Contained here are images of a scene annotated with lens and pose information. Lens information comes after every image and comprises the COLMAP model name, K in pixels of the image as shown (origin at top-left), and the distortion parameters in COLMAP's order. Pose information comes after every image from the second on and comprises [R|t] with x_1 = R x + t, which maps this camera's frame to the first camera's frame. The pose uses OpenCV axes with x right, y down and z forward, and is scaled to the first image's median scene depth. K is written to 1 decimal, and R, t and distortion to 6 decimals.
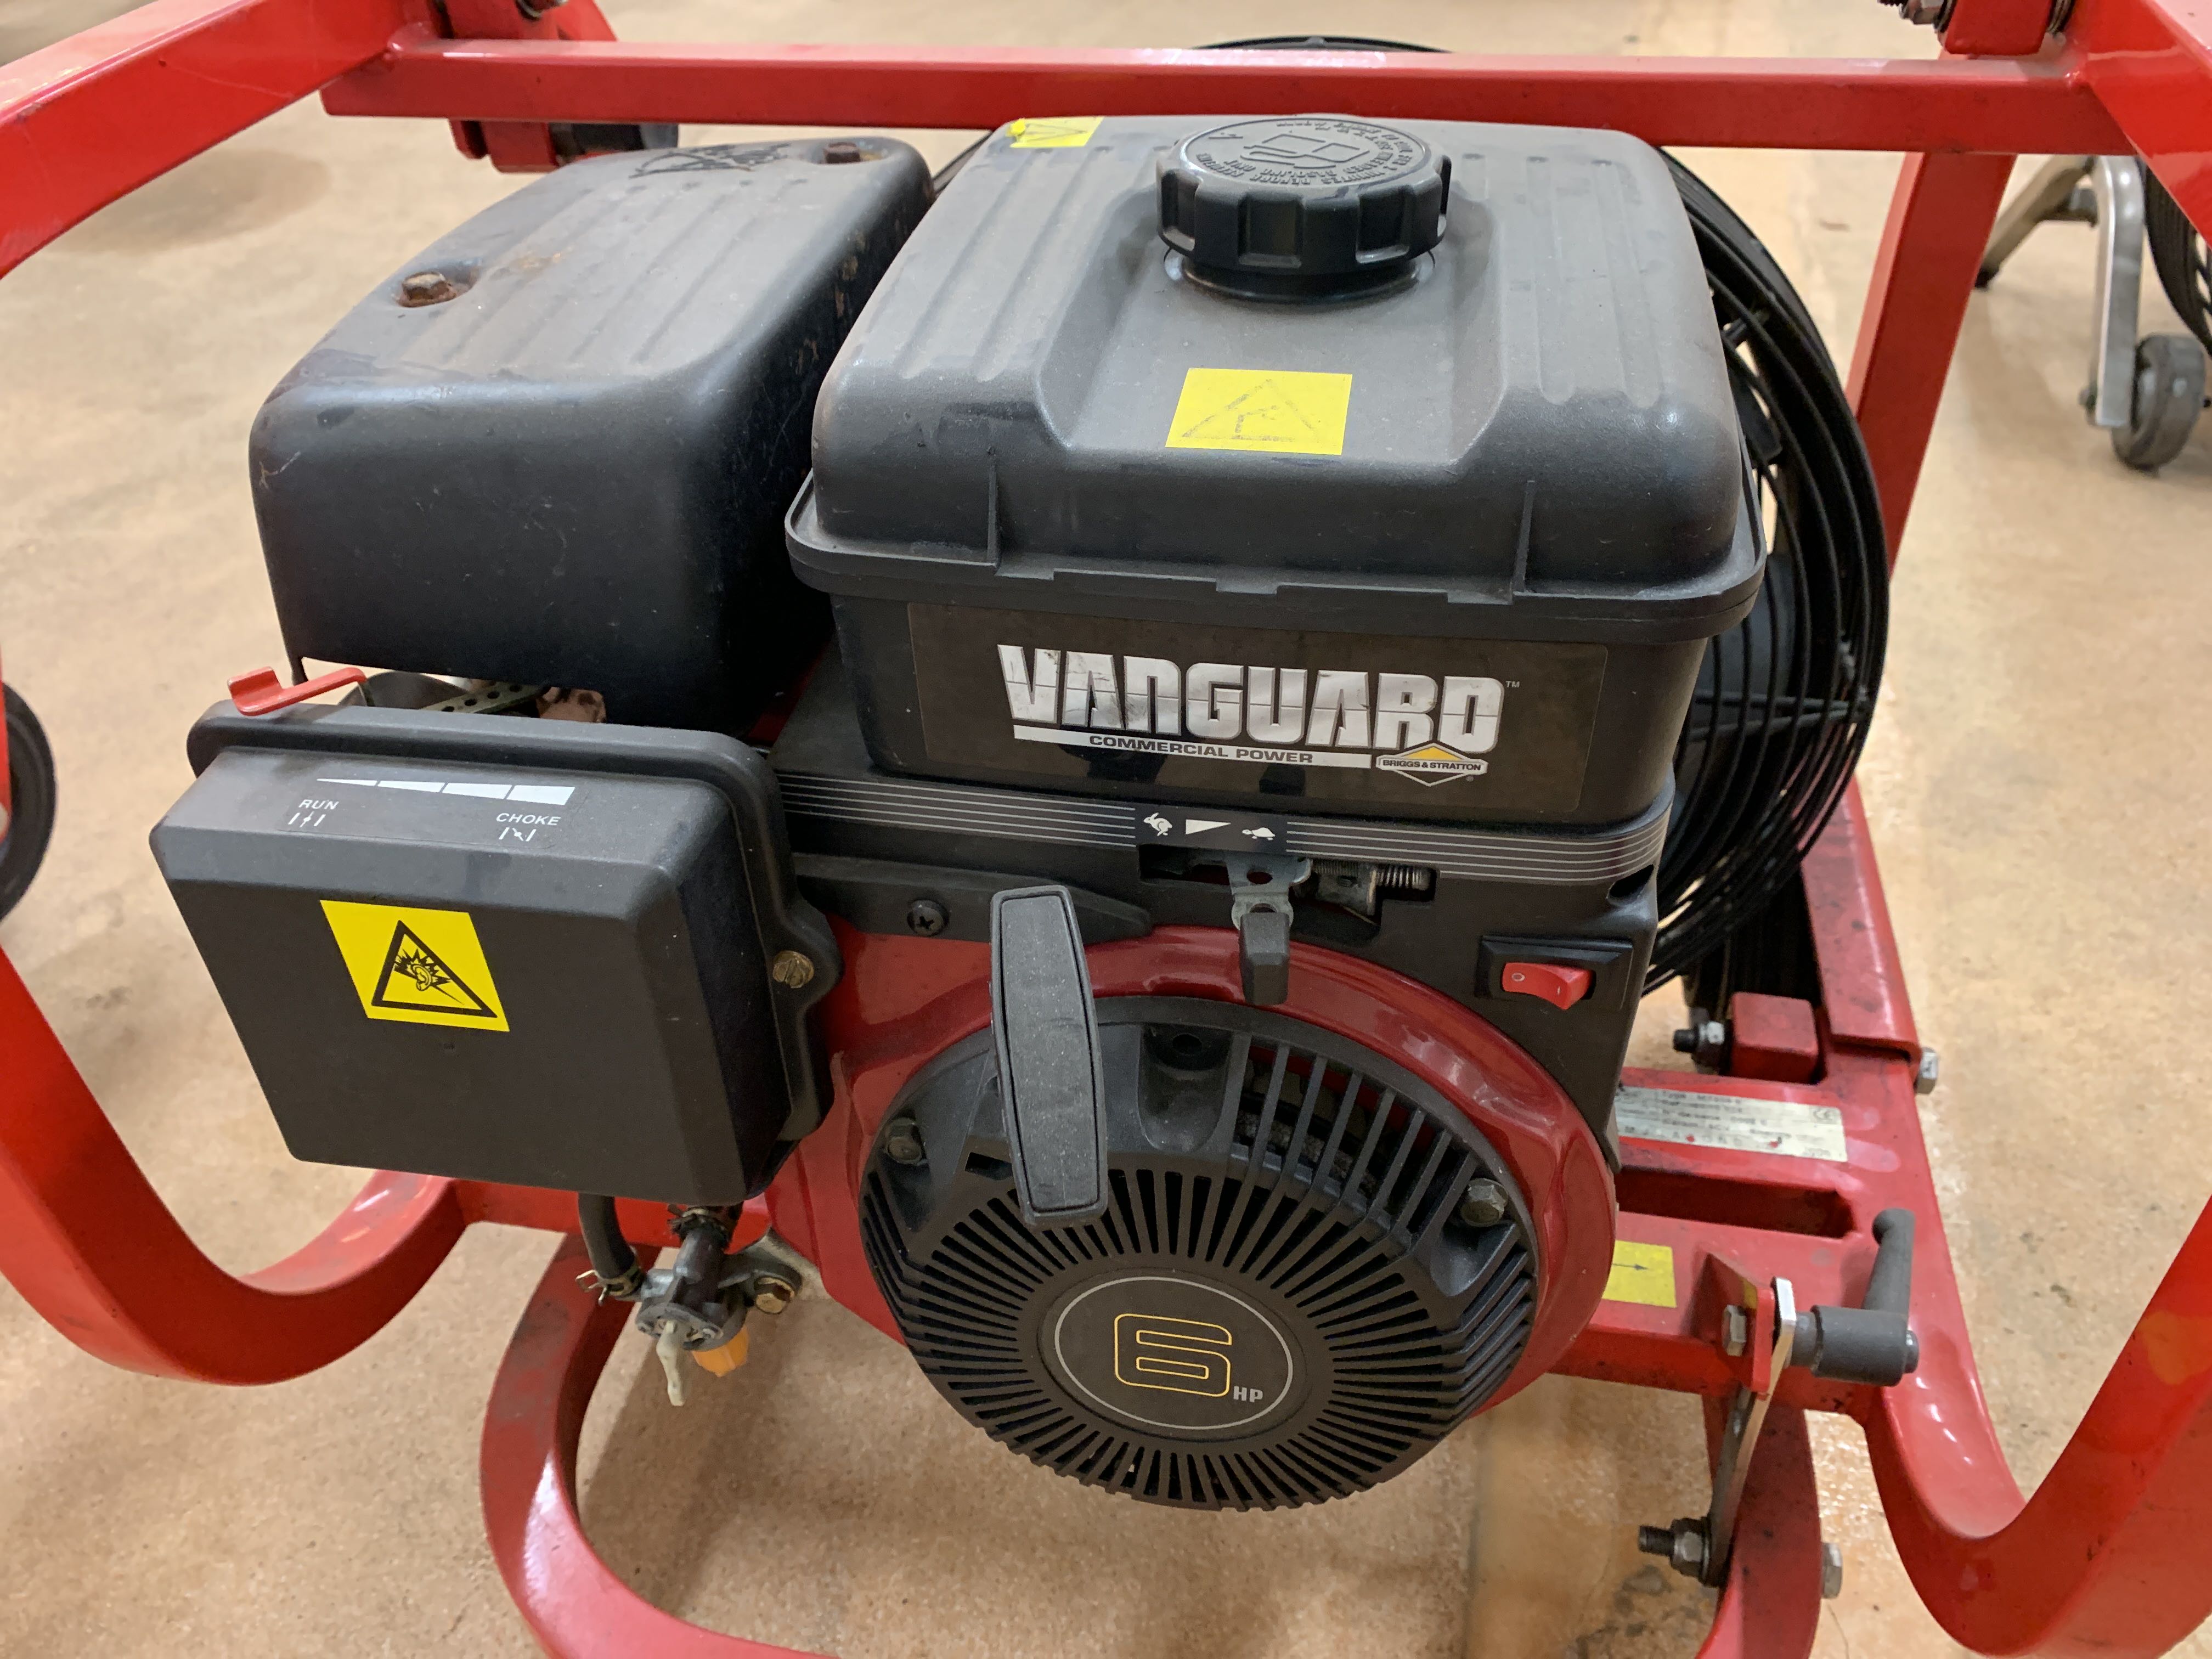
lens RADIAL K [[1653.0, 0, 1106.0], [0, 1653.0, 829.5], [0, 0, 1]] dist [0.050542, -0.057375]
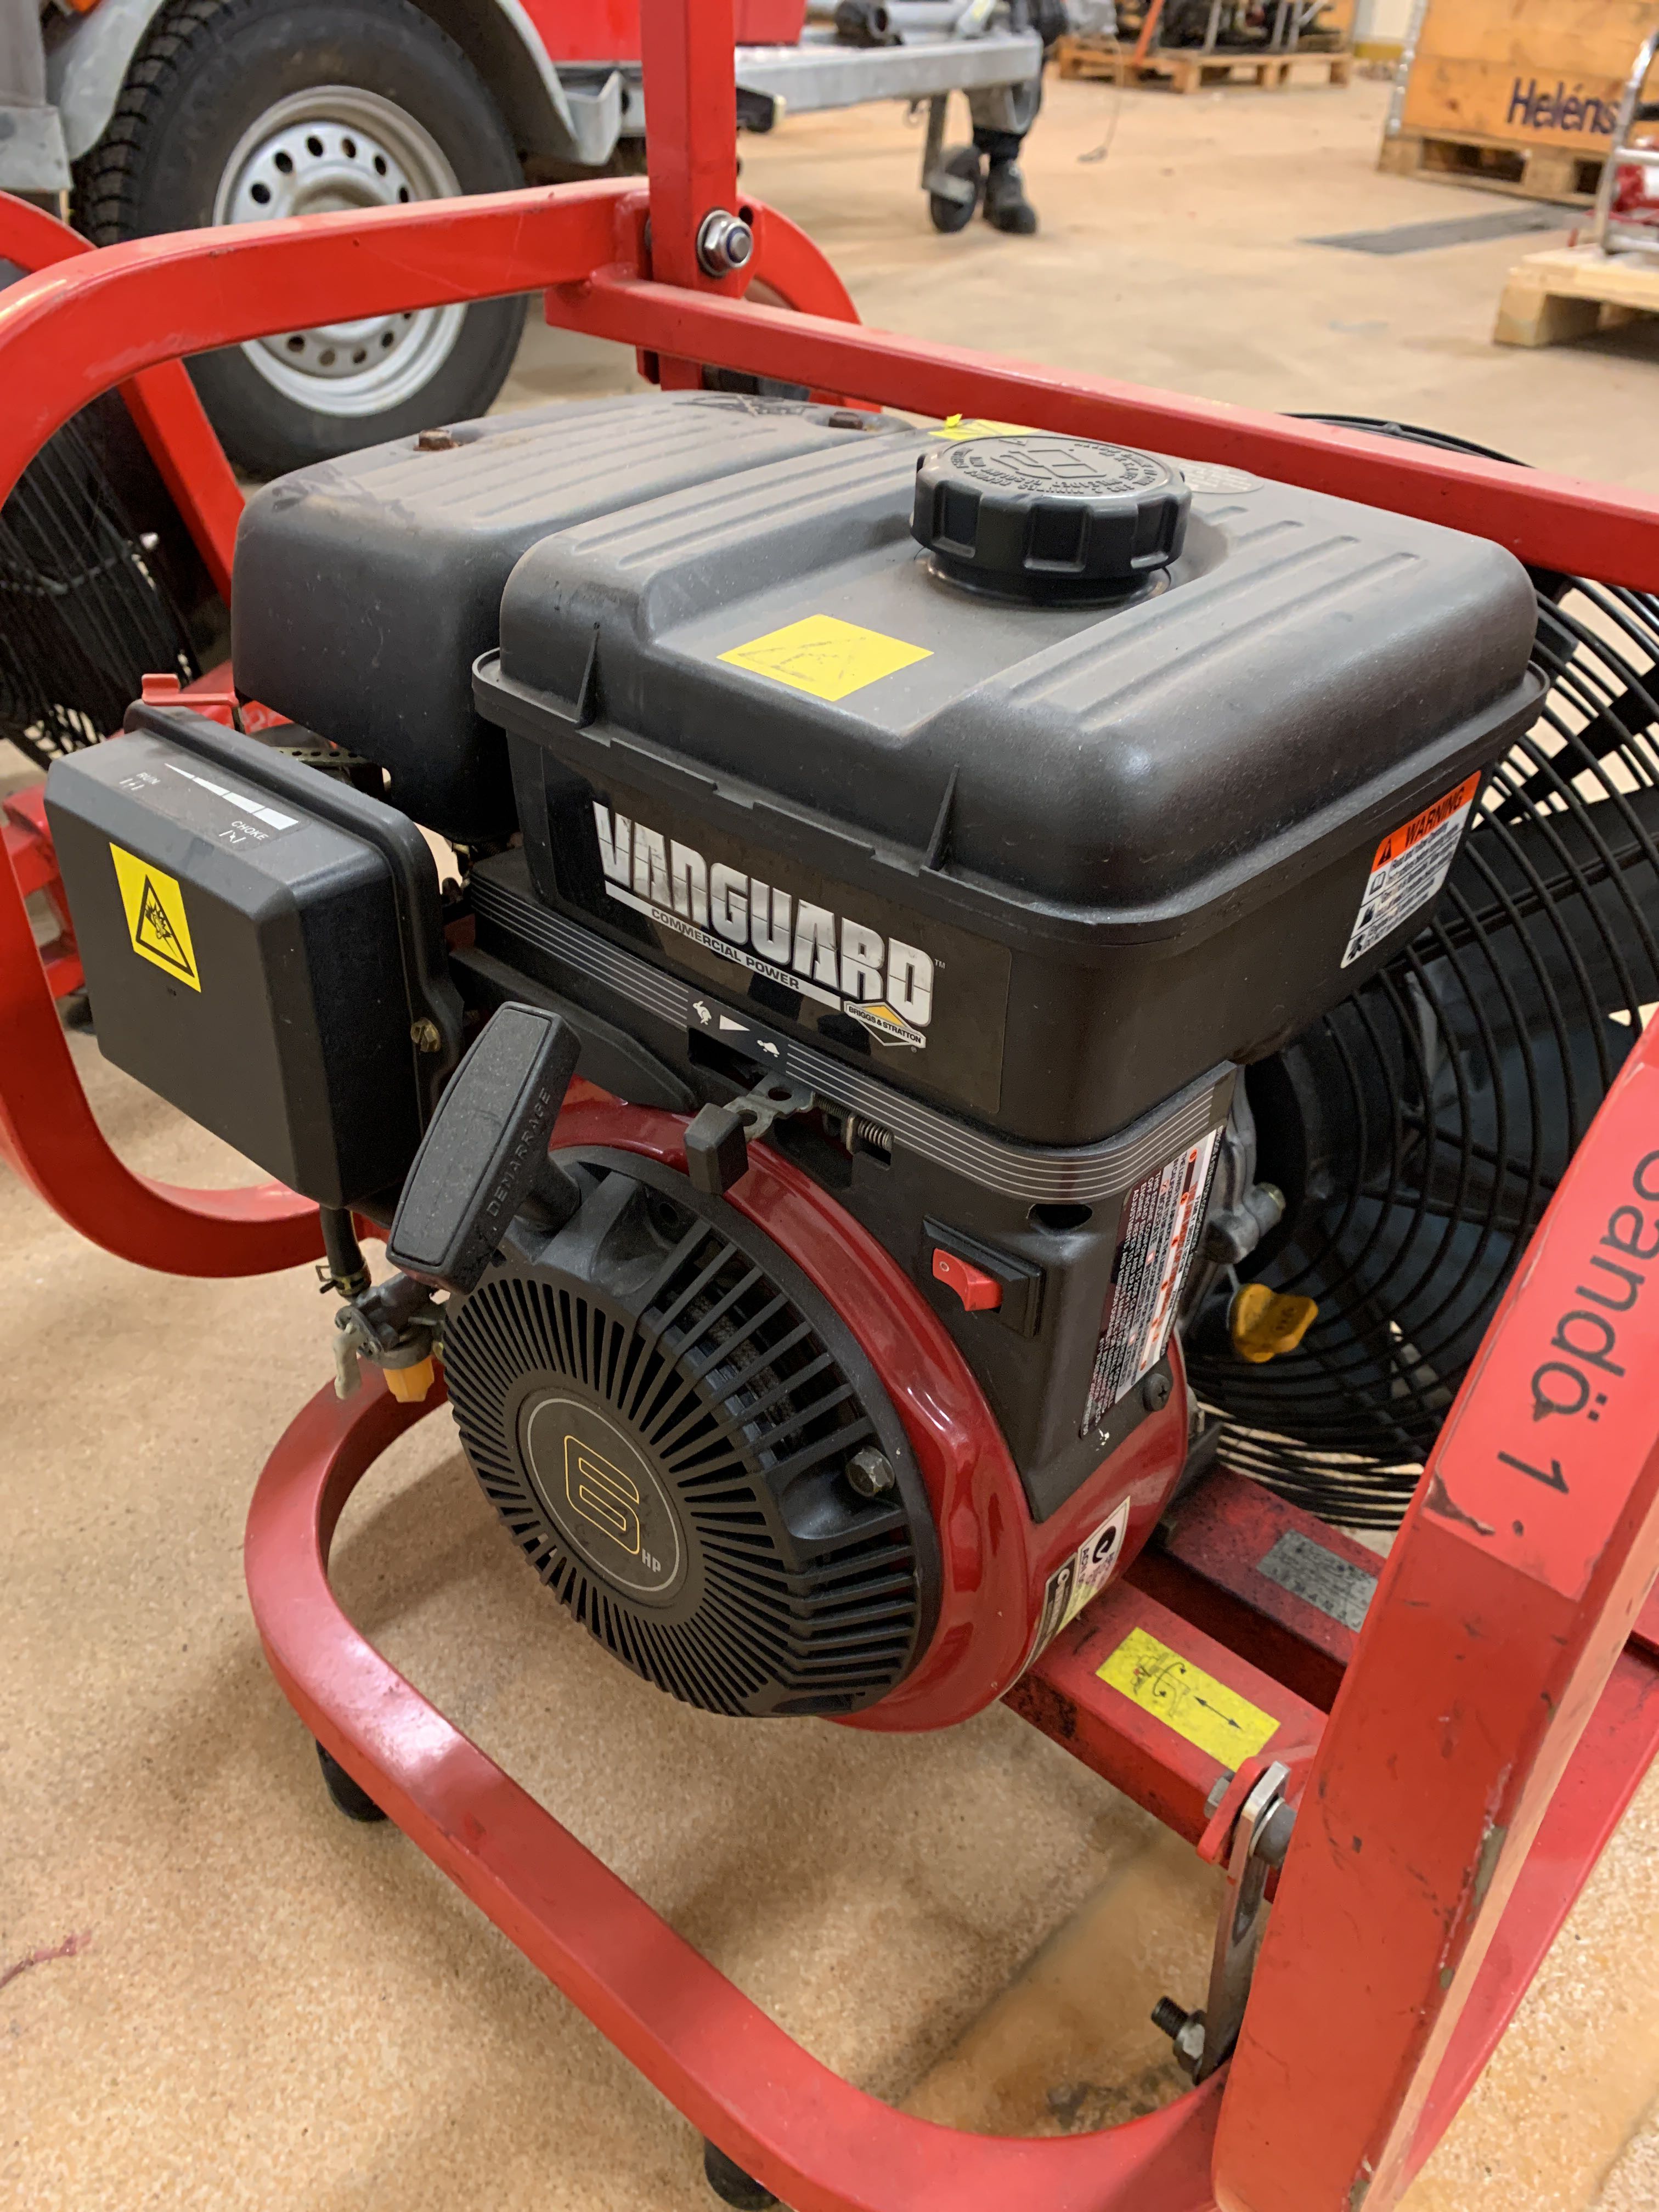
lens RADIAL K [[1686.3, 0, 982.1], [0, 1686.3, 1156.7], [0, 0, 1]] dist [0.105758, -0.172538]
pose [[0.859015, 0.345786, -0.377525, 0.686053], [-0.364145, 0.931028, 0.024185, -0.009115], [0.359849, 0.116699, 0.925683, 0.034564]]
